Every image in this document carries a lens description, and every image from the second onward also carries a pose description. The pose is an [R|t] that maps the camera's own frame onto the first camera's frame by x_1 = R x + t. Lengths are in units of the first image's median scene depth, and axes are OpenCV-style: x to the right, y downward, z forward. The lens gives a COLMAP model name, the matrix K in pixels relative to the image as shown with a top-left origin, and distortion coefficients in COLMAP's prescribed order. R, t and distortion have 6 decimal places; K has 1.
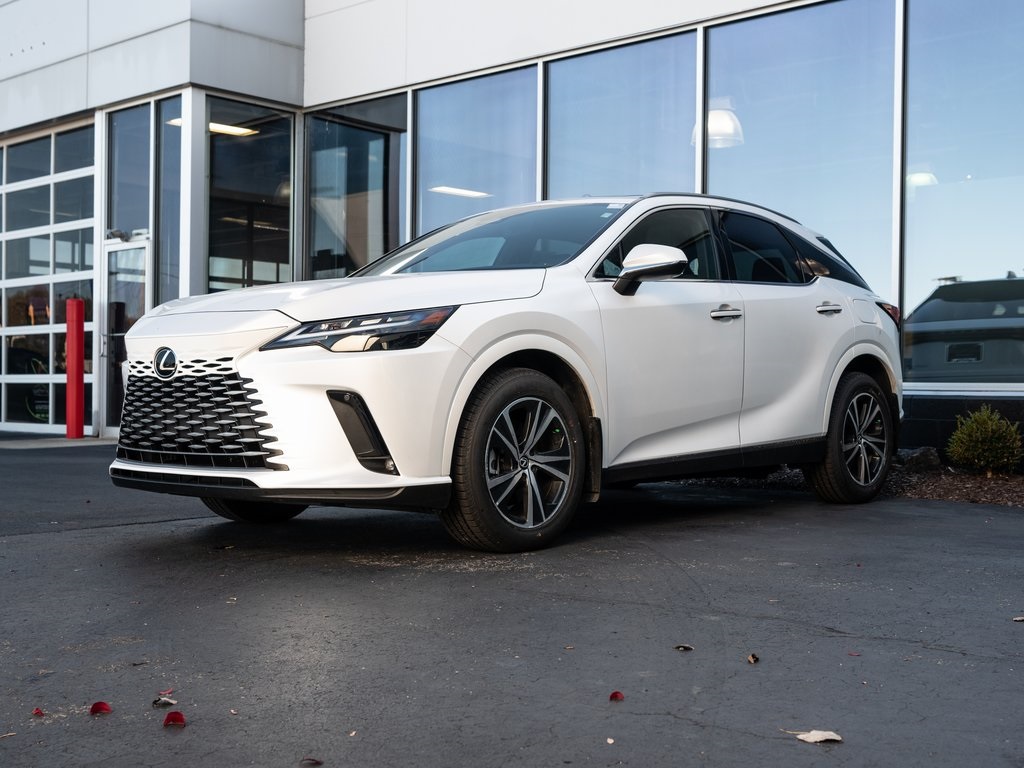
lens RADIAL K [[1179.9, 0, 512.0], [0, 1179.9, 384.0], [0, 0, 1]] dist [0.006057, 0.017266]
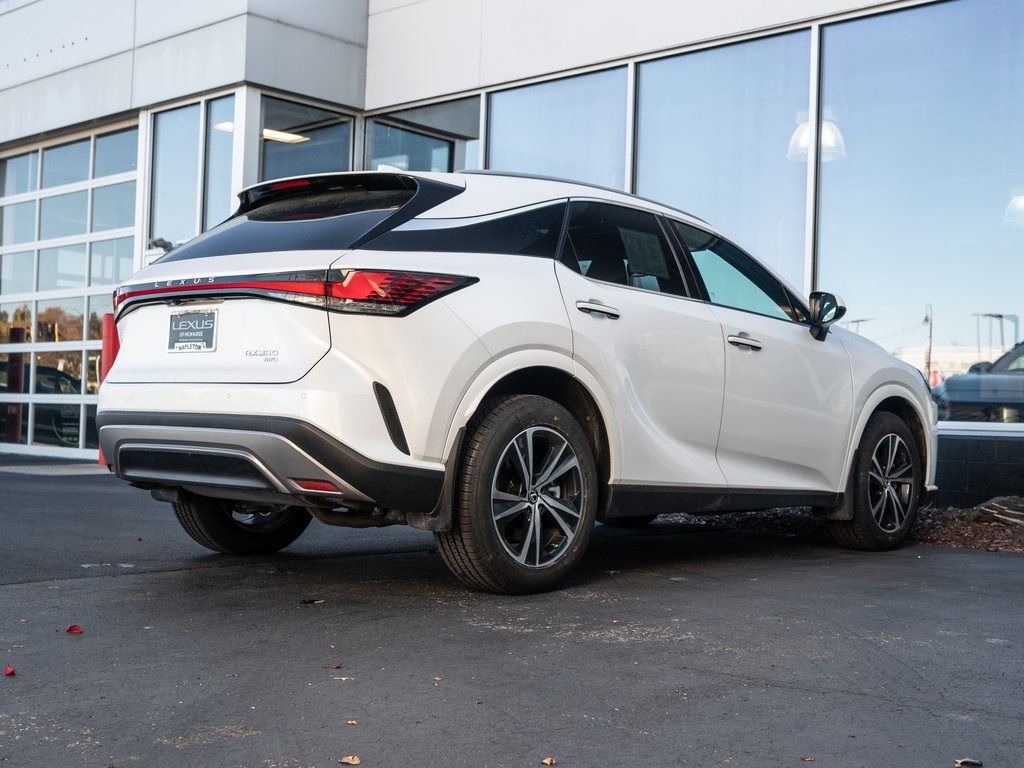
lens RADIAL K [[1172.9, 0, 475.0], [0, 1172.9, 384.0], [0, 0, 1]] dist [0.003835, 0.010044]
pose [[0.999562, 0.020948, -0.020916, -0.067035], [-0.021497, 0.999421, -0.026364, 0.001221], [0.020351, 0.026802, 0.999434, 0.092869]]
